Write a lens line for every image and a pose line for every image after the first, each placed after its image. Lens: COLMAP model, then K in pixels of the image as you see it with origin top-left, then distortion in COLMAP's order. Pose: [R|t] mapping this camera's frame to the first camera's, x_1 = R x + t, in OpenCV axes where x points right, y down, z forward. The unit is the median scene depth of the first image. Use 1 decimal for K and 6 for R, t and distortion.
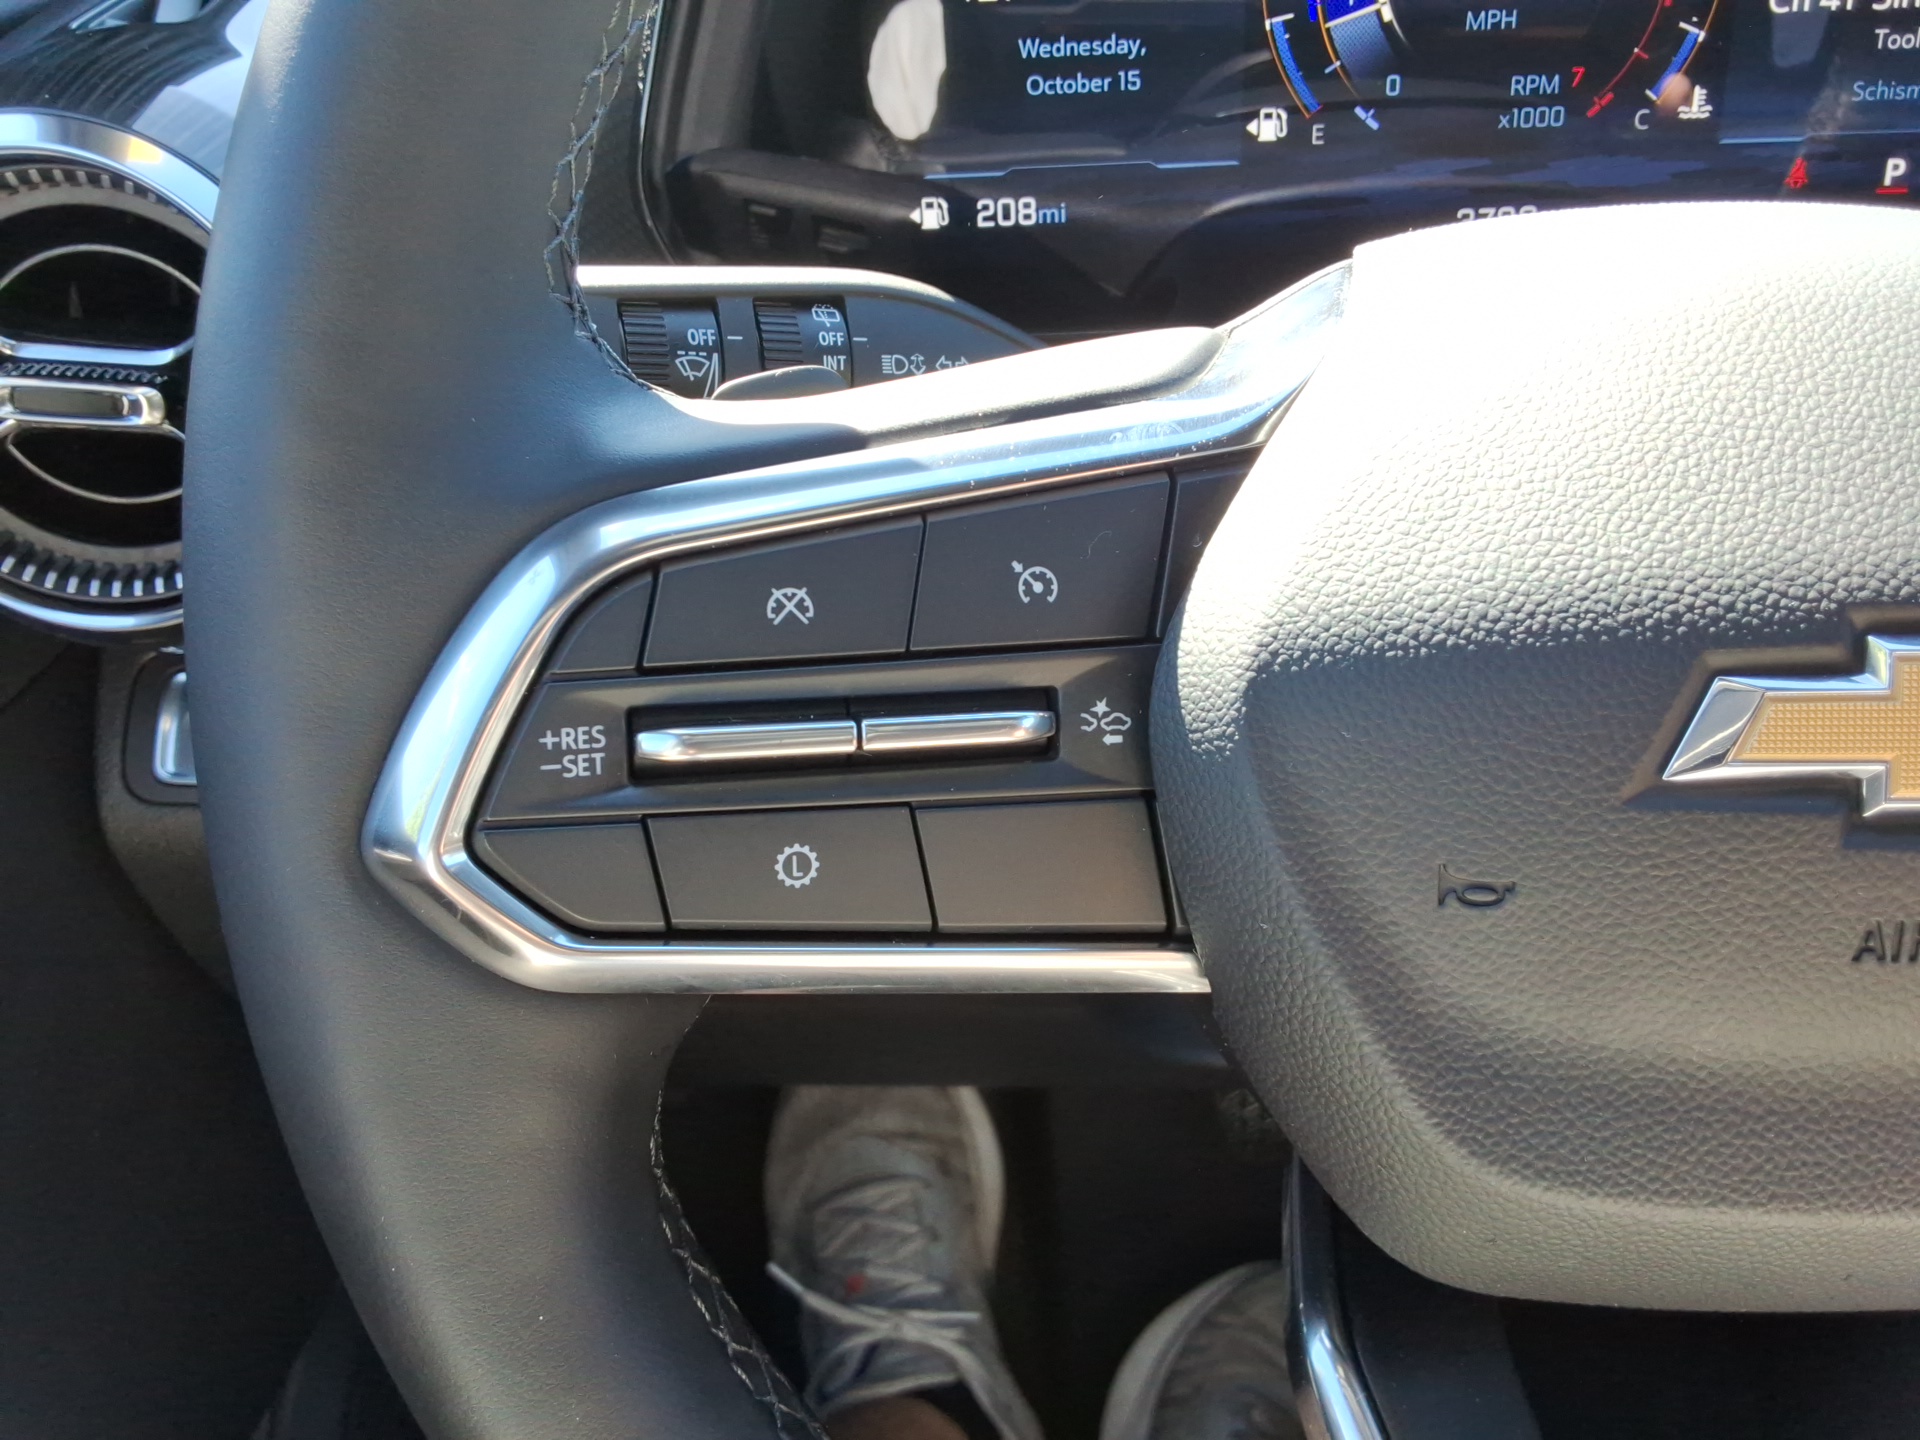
lens RADIAL K [[1545.6, 0, 994.3], [0, 1545.6, 703.0], [0, 0, 1]] dist [0.109041, -0.187510]
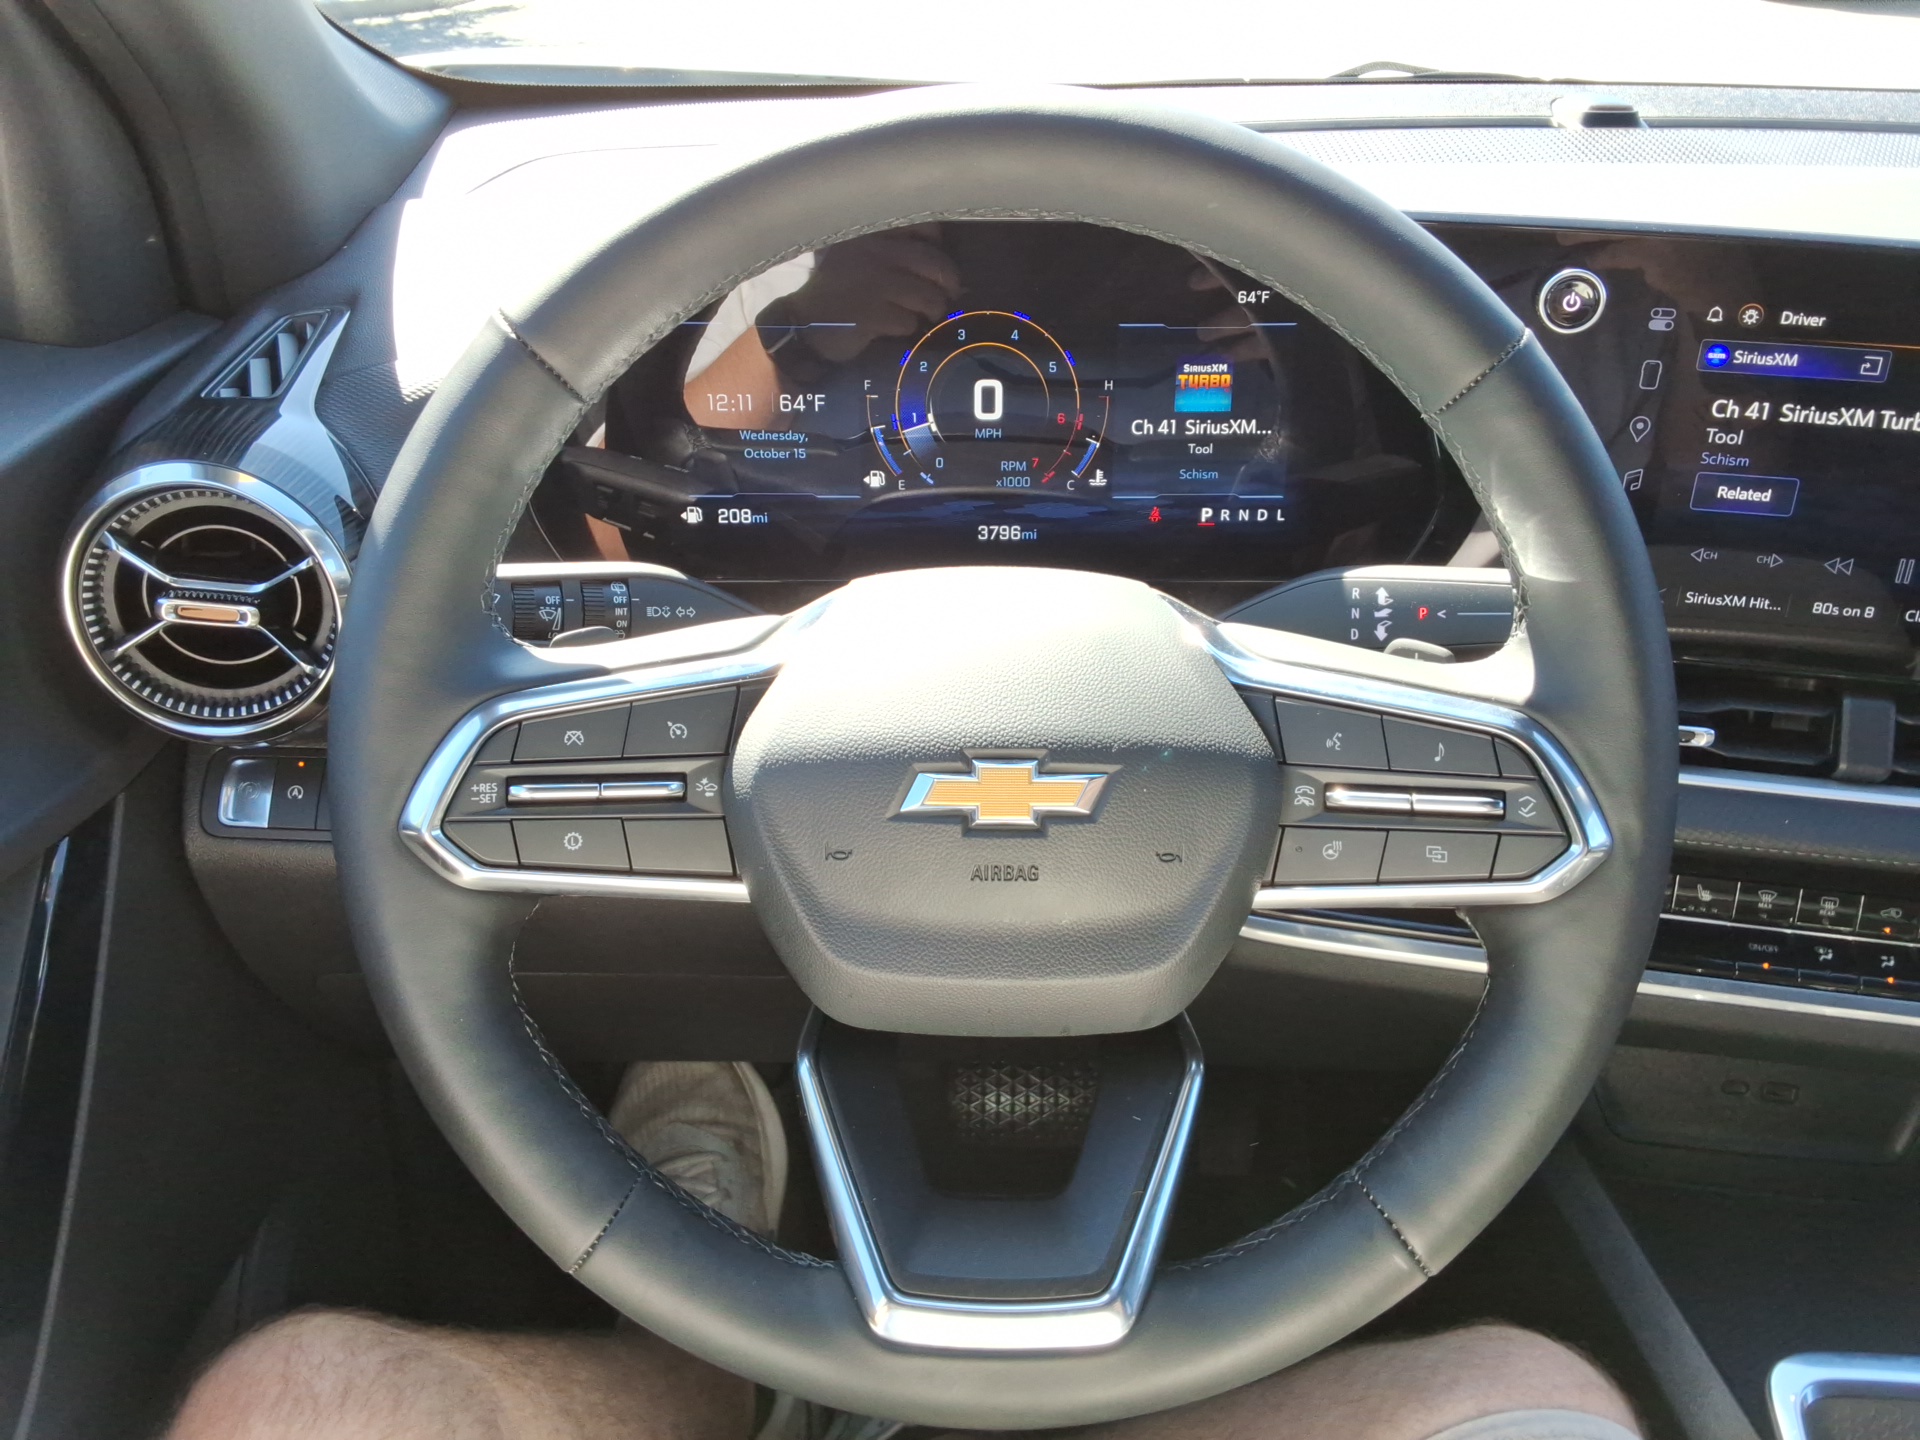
lens RADIAL K [[1553.6, 0, 1000.1], [0, 1553.6, 710.7], [0, 0, 1]] dist [0.134162, -0.235579]
pose [[0.997362, 0.024808, 0.068213, 0.208554], [-0.020404, 0.997708, -0.064511, 0.023706], [-0.069658, 0.062949, 0.995583, -0.864139]]
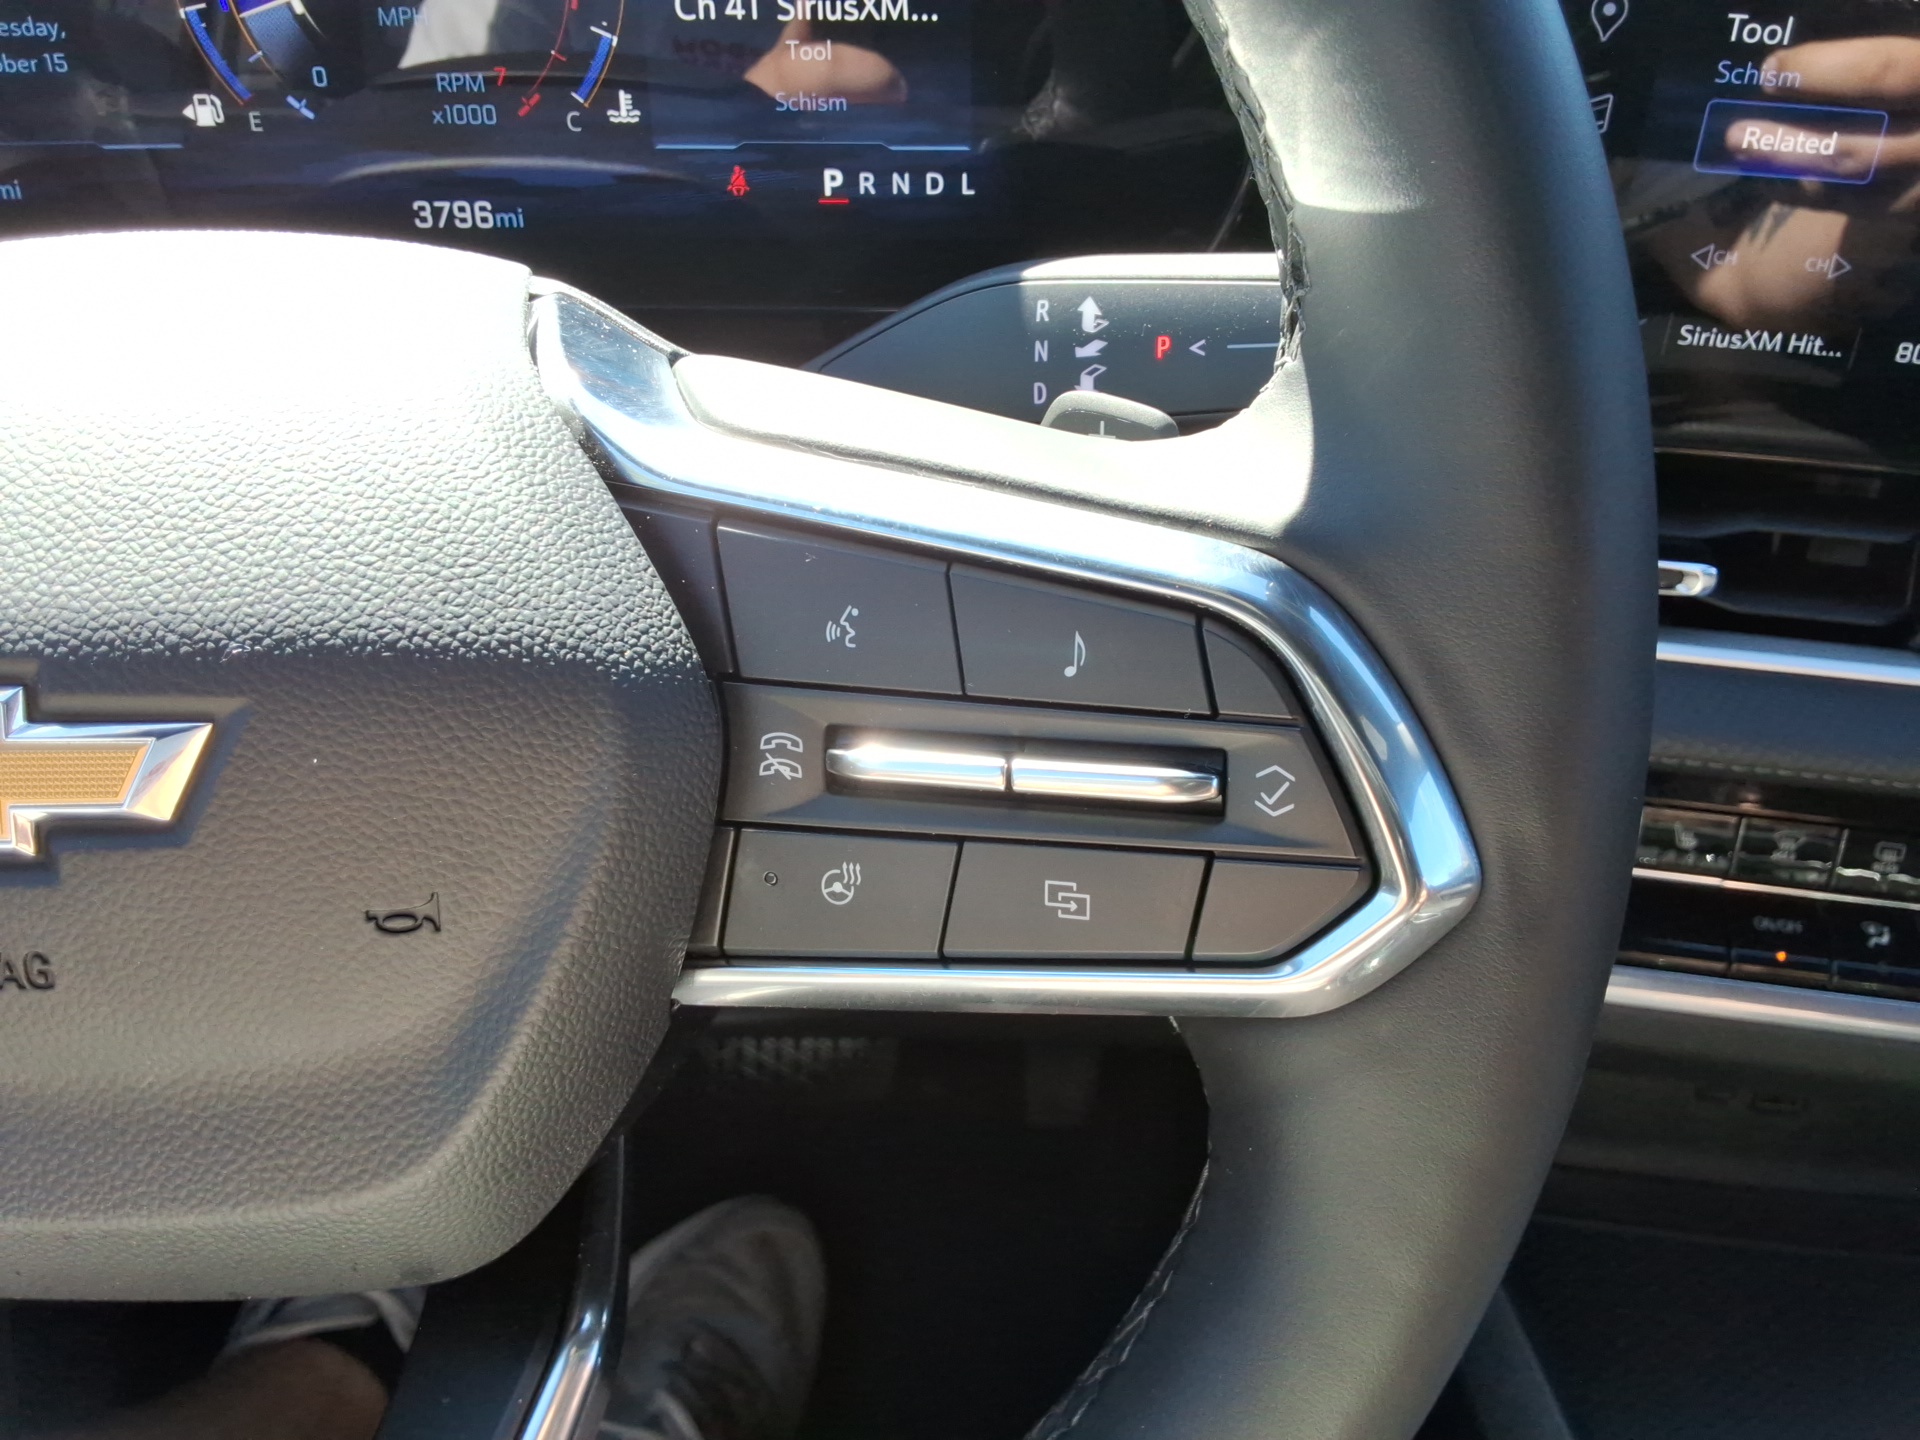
lens RADIAL K [[1553.6, 0, 1000.1], [0, 1553.6, 710.7], [0, 0, 1]] dist [0.134162, -0.235579]
pose [[0.996342, 0.009659, 0.084903, 0.614424], [-0.014010, 0.998610, 0.050804, -0.044683], [-0.084294, -0.051808, 0.995093, -0.071247]]
